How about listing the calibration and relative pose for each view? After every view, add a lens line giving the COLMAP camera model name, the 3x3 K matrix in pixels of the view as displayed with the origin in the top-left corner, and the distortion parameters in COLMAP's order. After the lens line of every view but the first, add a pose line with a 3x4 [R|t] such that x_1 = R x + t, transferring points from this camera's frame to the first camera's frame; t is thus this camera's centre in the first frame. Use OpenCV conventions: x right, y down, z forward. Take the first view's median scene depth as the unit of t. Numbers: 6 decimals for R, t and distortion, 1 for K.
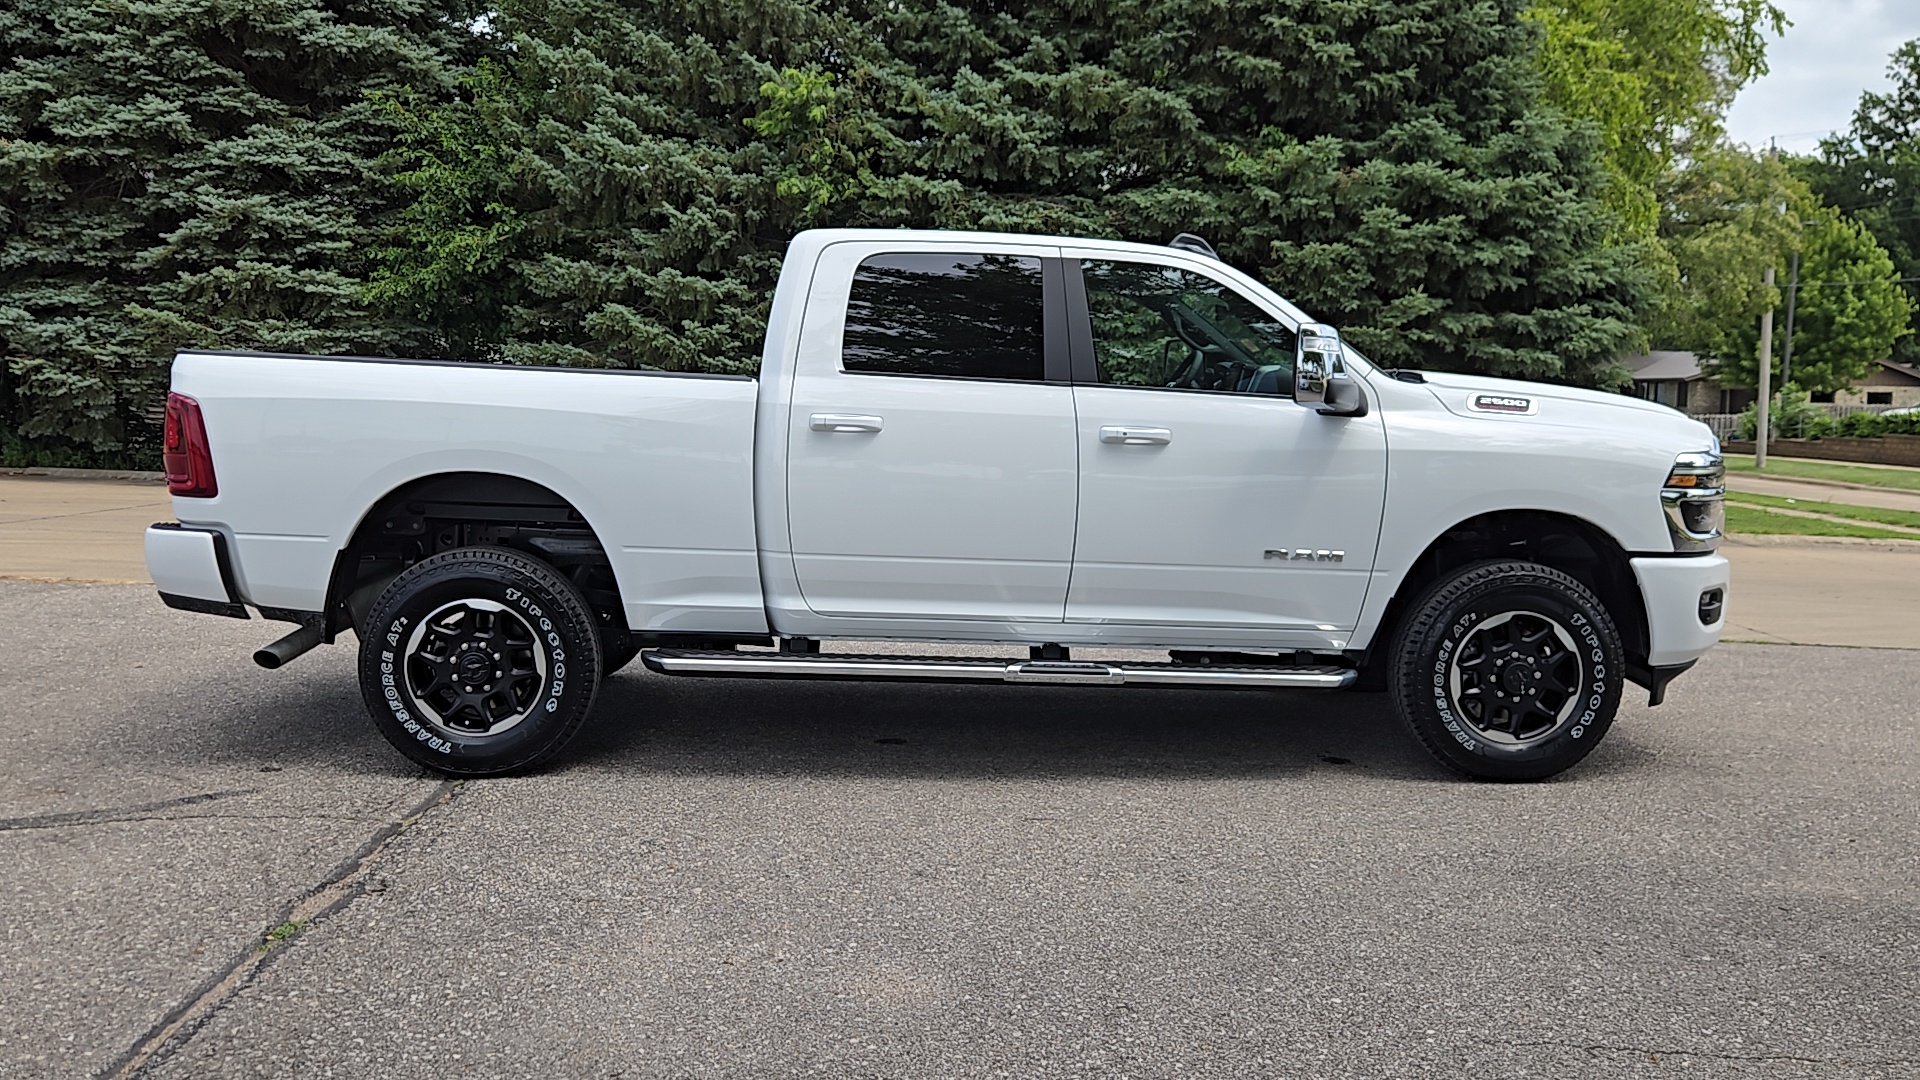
lens RADIAL K [[1645.7, 0, 956.5], [0, 1645.7, 552.9], [0, 0, 1]] dist [0.020443, -0.025671]
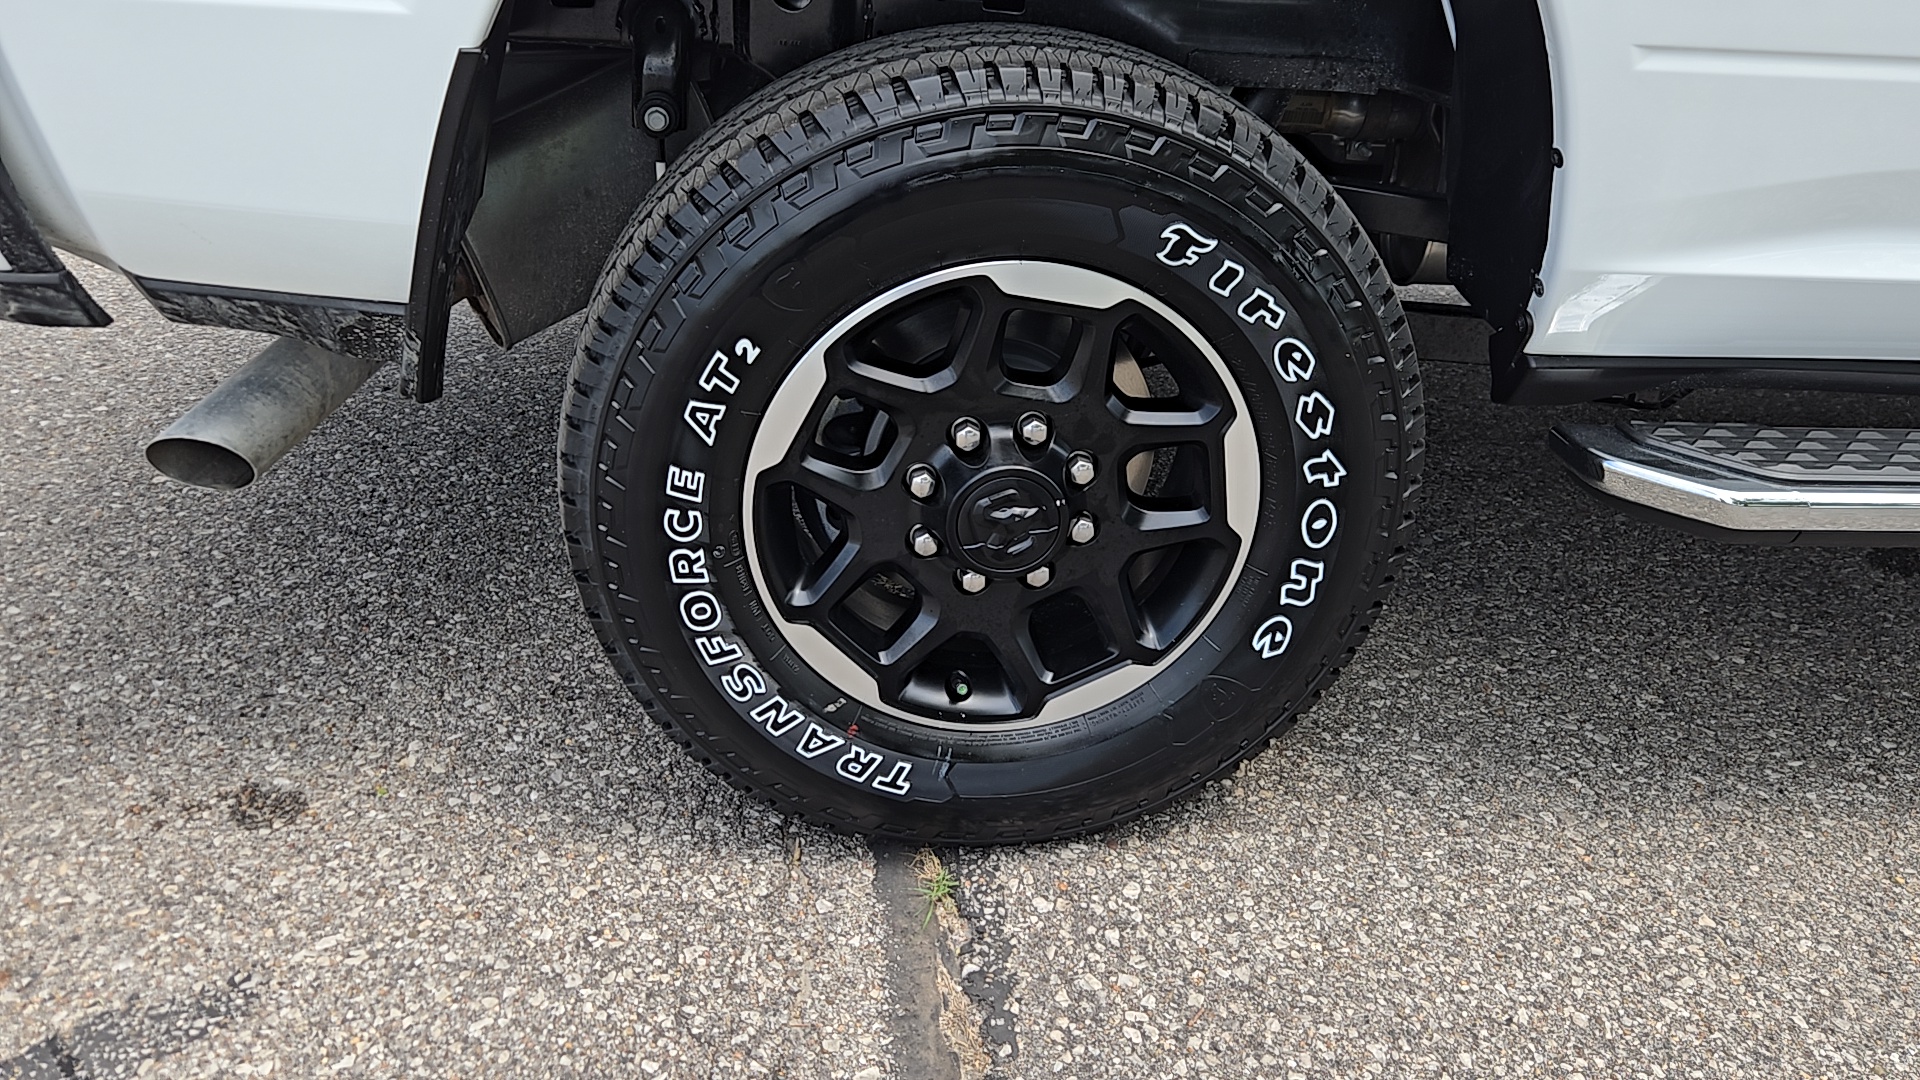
lens RADIAL K [[1645.7, 0, 956.5], [0, 1645.7, 552.9], [0, 0, 1]] dist [0.020443, -0.025671]
pose [[0.998459, -0.003862, 0.055353, -0.114825], [-0.016060, 0.934766, 0.354902, -0.006870], [-0.053112, -0.355244, 0.933263, 0.273318]]
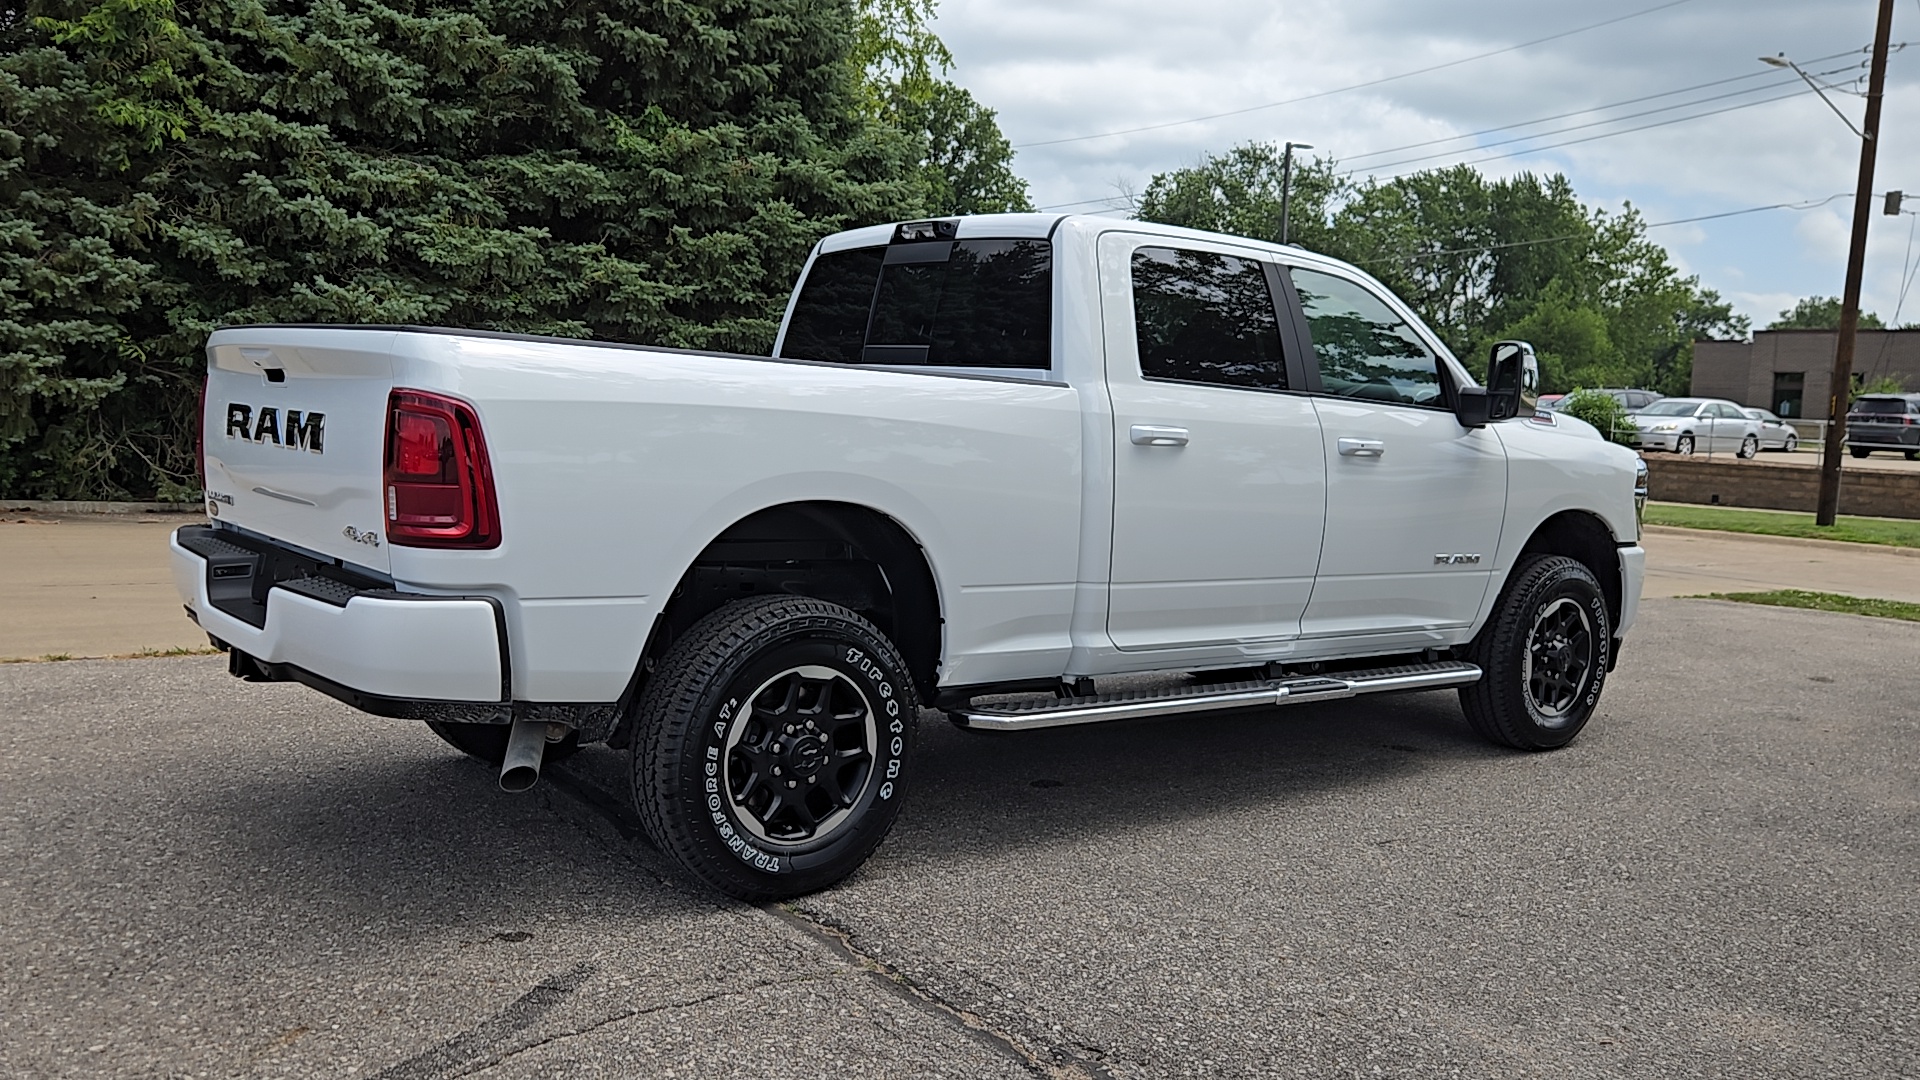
lens RADIAL K [[1645.7, 0, 956.5], [0, 1645.7, 552.9], [0, 0, 1]] dist [0.020443, -0.025671]
pose [[0.808559, -0.043324, 0.586817, -0.248053], [0.036810, 0.999057, 0.023039, -0.014329], [-0.587262, 0.002972, 0.809391, 0.123260]]
